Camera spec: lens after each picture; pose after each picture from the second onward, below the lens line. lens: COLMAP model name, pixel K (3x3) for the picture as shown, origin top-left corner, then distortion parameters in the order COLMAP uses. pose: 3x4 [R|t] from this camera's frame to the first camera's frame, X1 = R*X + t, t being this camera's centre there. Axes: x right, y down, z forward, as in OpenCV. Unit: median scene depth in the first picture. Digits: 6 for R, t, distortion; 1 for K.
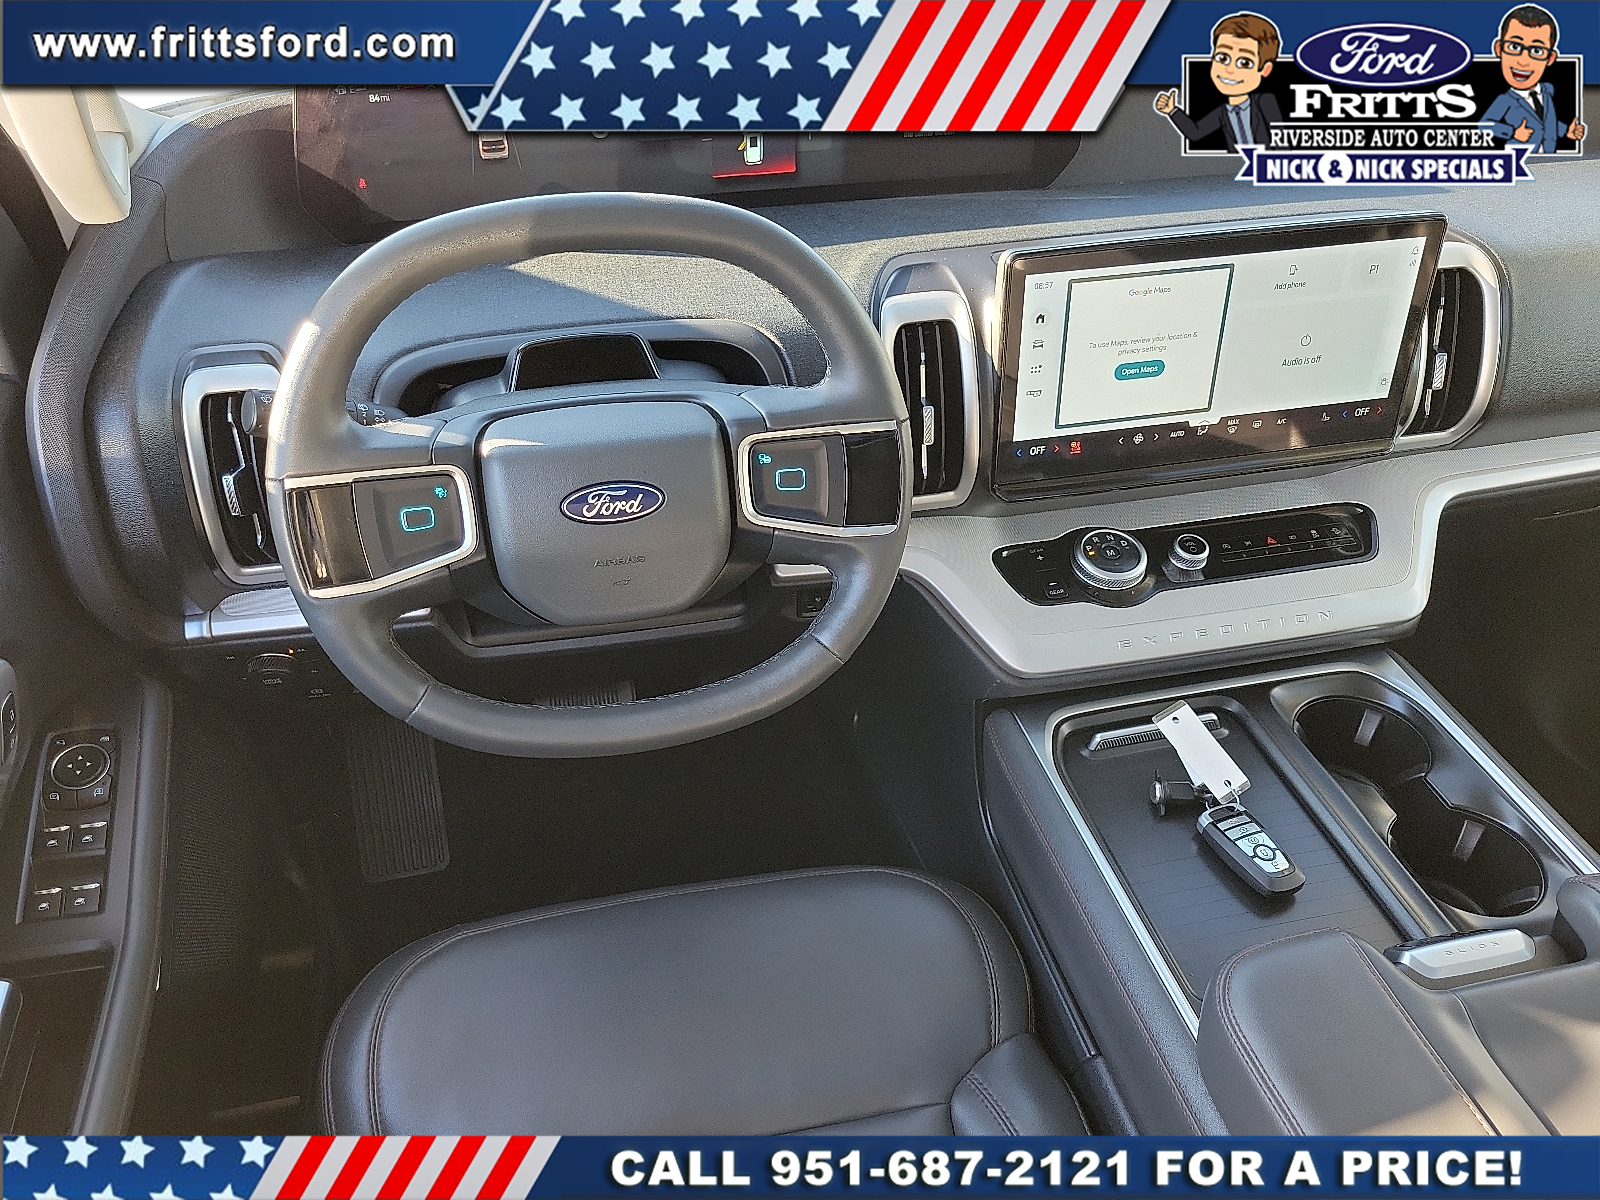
lens RADIAL K [[1209.9, 0, 788.5], [0, 1209.9, 612.2], [0, 0, 1]] dist [0.036484, -0.005089]
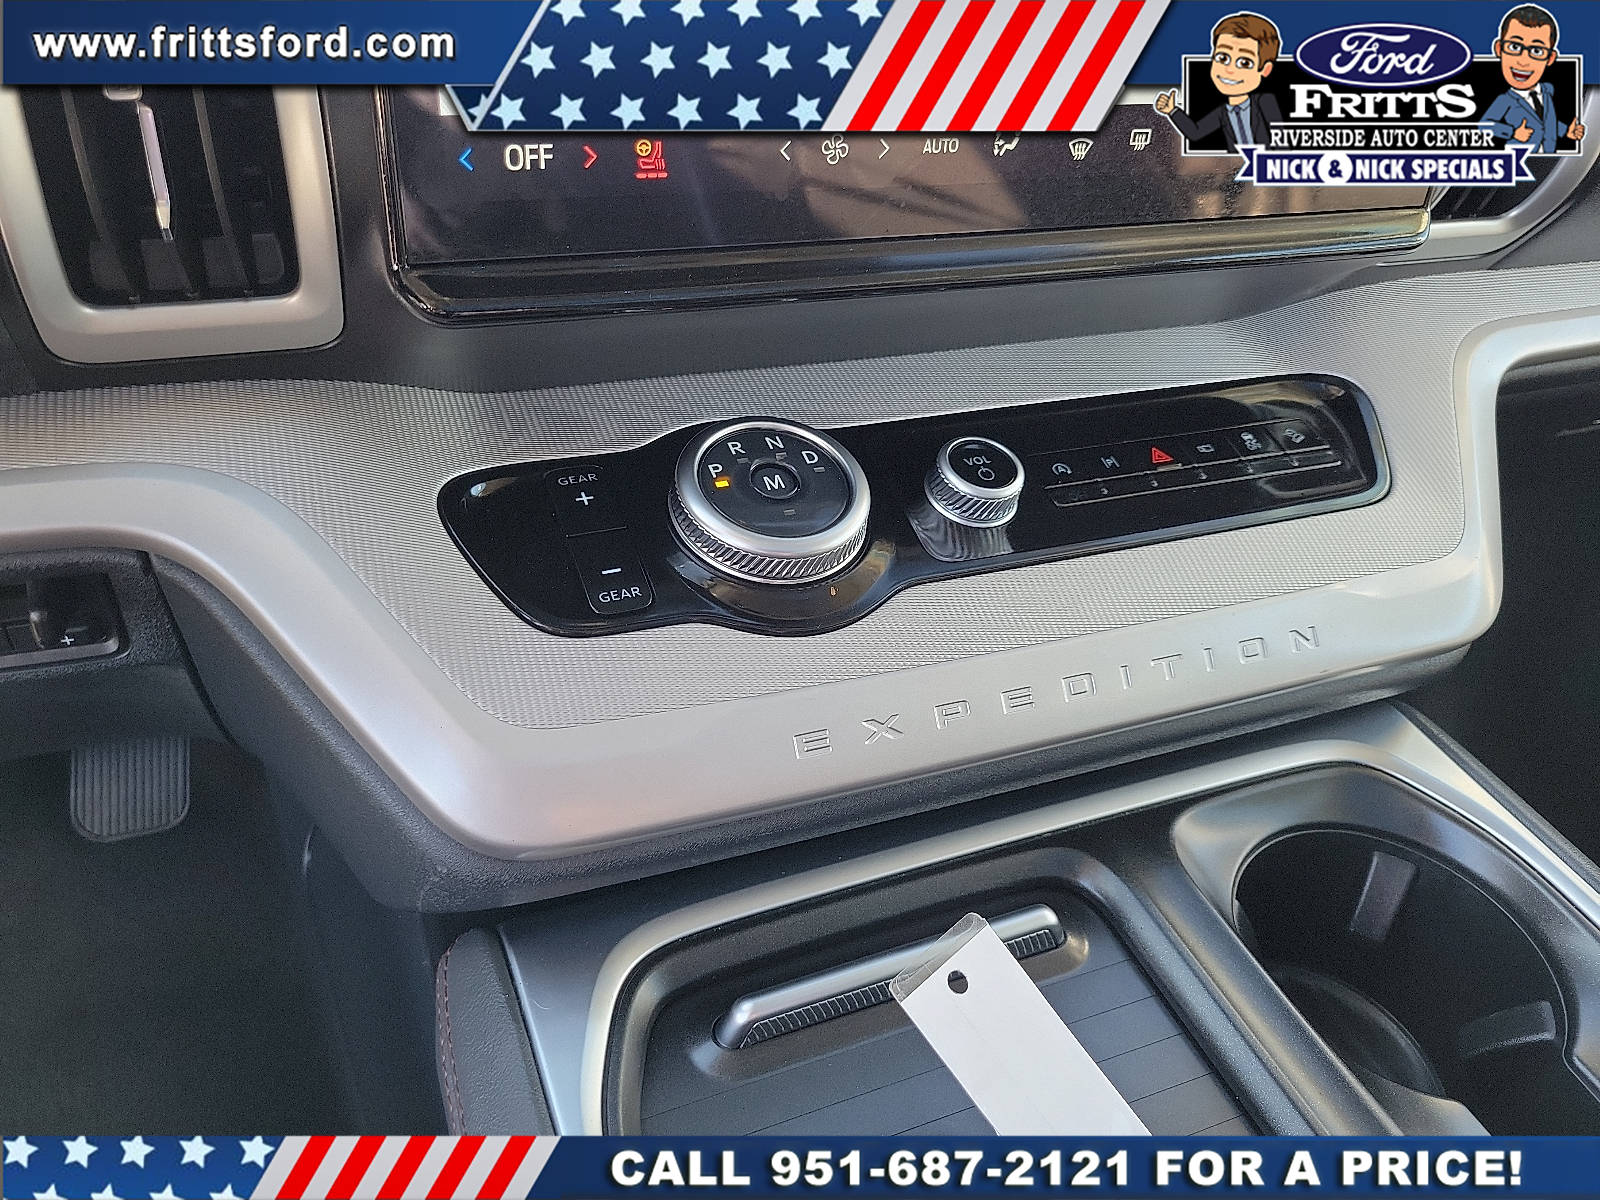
lens RADIAL K [[1269.9, 0, 800.0], [0, 1269.9, 600.0], [0, 0, 1]] dist [0.002126, 0.002848]
pose [[0.979656, -0.022575, 0.199411, 0.199894], [0.020904, 0.999727, 0.010479, -0.017937], [-0.199593, -0.006098, 0.979860, 0.635380]]
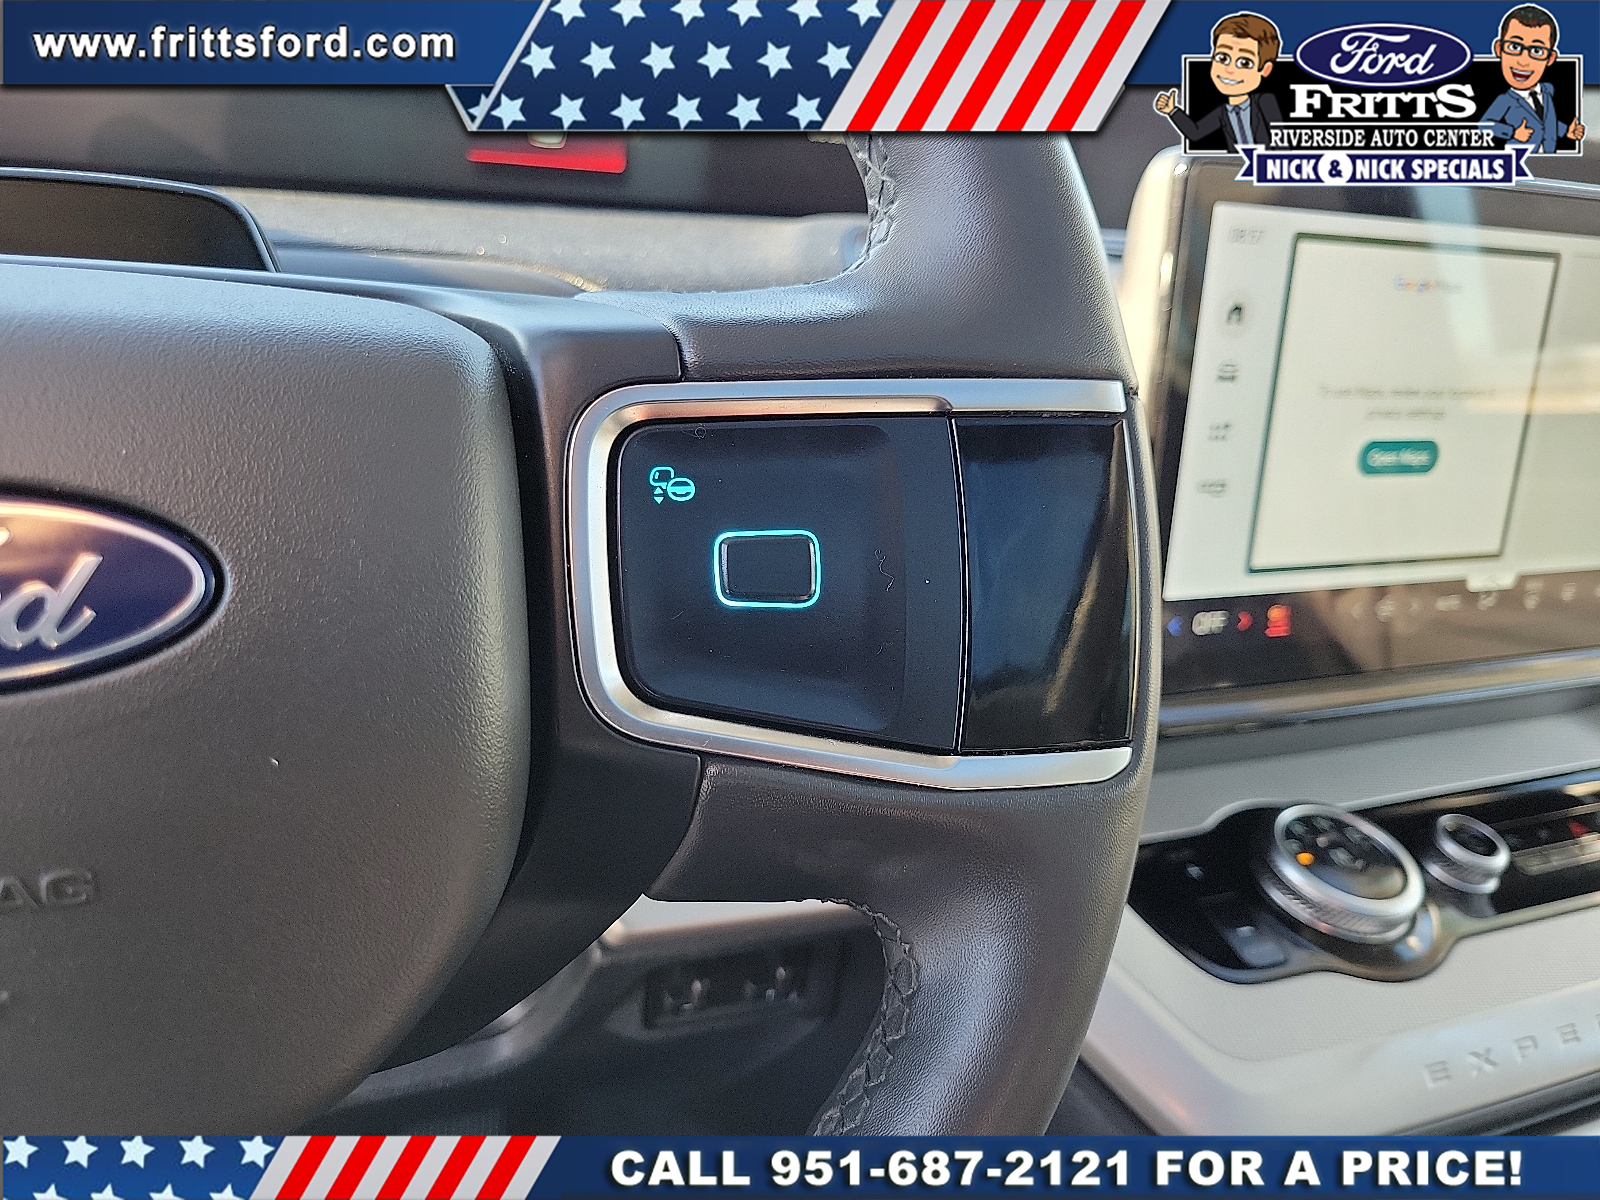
lens RADIAL K [[1277.8, 0, 800.0], [0, 1277.8, 600.0], [0, 0, 1]] dist [-0.001756, 0.000658]
pose [[0.977929, 0.023487, 0.207614, -0.039827], [0.036057, 0.959782, -0.278421, -0.014813], [-0.205804, 0.279762, 0.937752, 0.568117]]
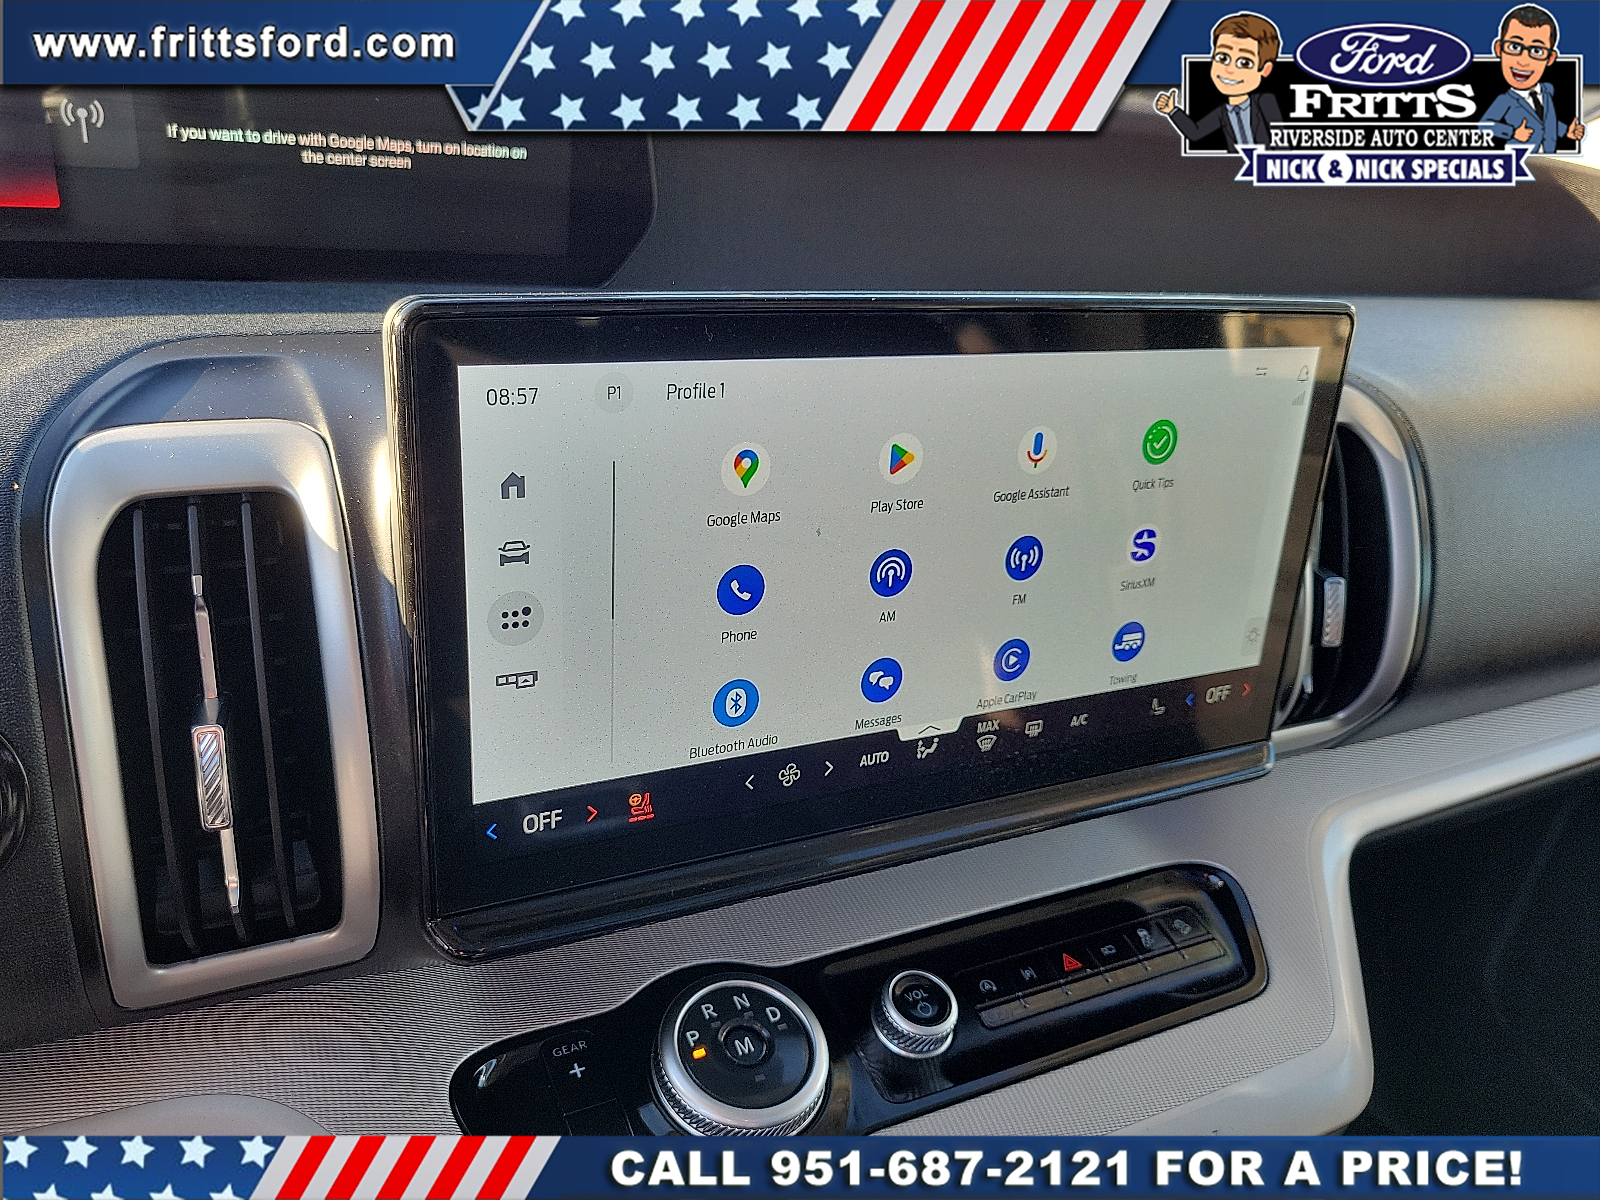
lens RADIAL K [[1277.8, 0, 800.0], [0, 1277.8, 600.0], [0, 0, 1]] dist [-0.001756, 0.000658]
pose [[0.960523, -0.010051, 0.278019, 0.166572], [0.064682, 0.980030, -0.188037, -0.117152], [-0.270577, 0.198597, 0.941991, 0.561046]]
